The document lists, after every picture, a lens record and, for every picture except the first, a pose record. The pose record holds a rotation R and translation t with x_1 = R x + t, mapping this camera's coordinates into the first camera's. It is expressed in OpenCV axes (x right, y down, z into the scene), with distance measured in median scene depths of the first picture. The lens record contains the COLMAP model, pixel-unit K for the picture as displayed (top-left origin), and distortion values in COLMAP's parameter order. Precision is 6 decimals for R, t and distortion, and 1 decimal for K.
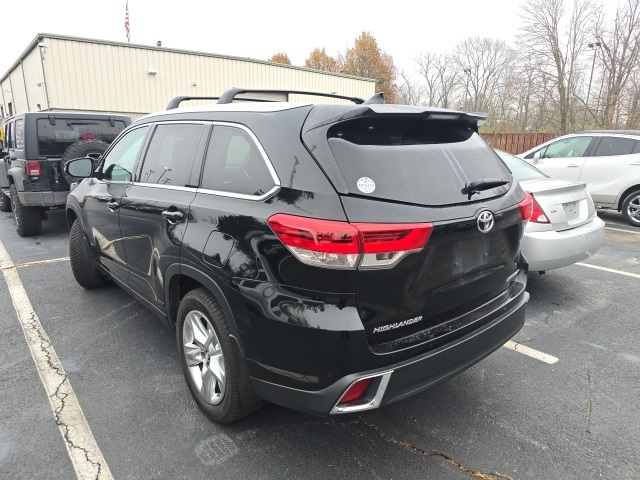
lens RADIAL K [[429.7, 0, 320.0], [0, 429.7, 240.0], [0, 0, 1]] dist [0.021848, 0.000863]
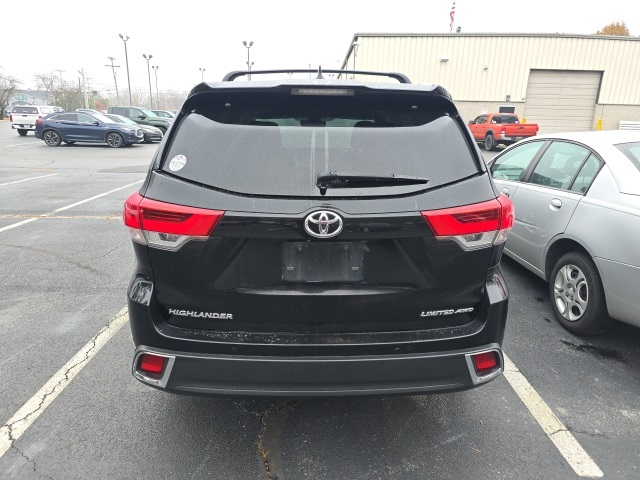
lens RADIAL K [[429.7, 0, 320.0], [0, 429.7, 240.0], [0, 0, 1]] dist [0.021848, 0.000863]
pose [[0.787049, 0.176714, -0.591038, 0.550749], [-0.160574, 0.983752, 0.080305, -0.049093], [0.595626, 0.031701, 0.802636, 0.235786]]
